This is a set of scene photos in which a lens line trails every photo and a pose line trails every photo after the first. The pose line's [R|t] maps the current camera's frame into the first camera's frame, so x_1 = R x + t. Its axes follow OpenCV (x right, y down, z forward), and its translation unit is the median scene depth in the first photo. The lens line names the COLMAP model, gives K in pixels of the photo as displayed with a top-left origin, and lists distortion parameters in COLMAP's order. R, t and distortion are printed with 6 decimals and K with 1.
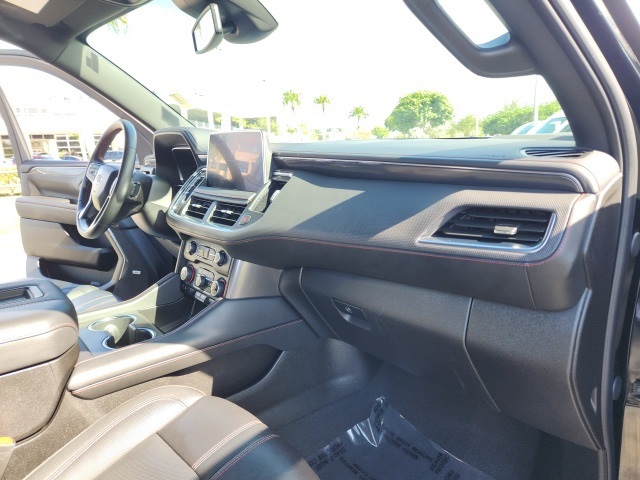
lens RADIAL K [[423.8, 0, 320.0], [0, 423.8, 240.0], [0, 0, 1]] dist [0.042223, -0.047130]
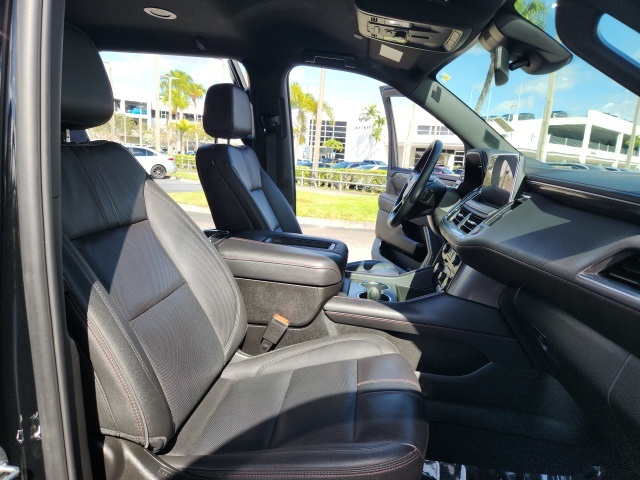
lens RADIAL K [[429.8, 0, 320.0], [0, 429.8, 240.0], [0, 0, 1]] dist [0.051918, -0.054255]
pose [[0.649760, 0.216125, -0.728768, 0.342711], [-0.248663, 0.966413, 0.064896, 0.005487], [0.718316, 0.139051, 0.681679, -0.078980]]
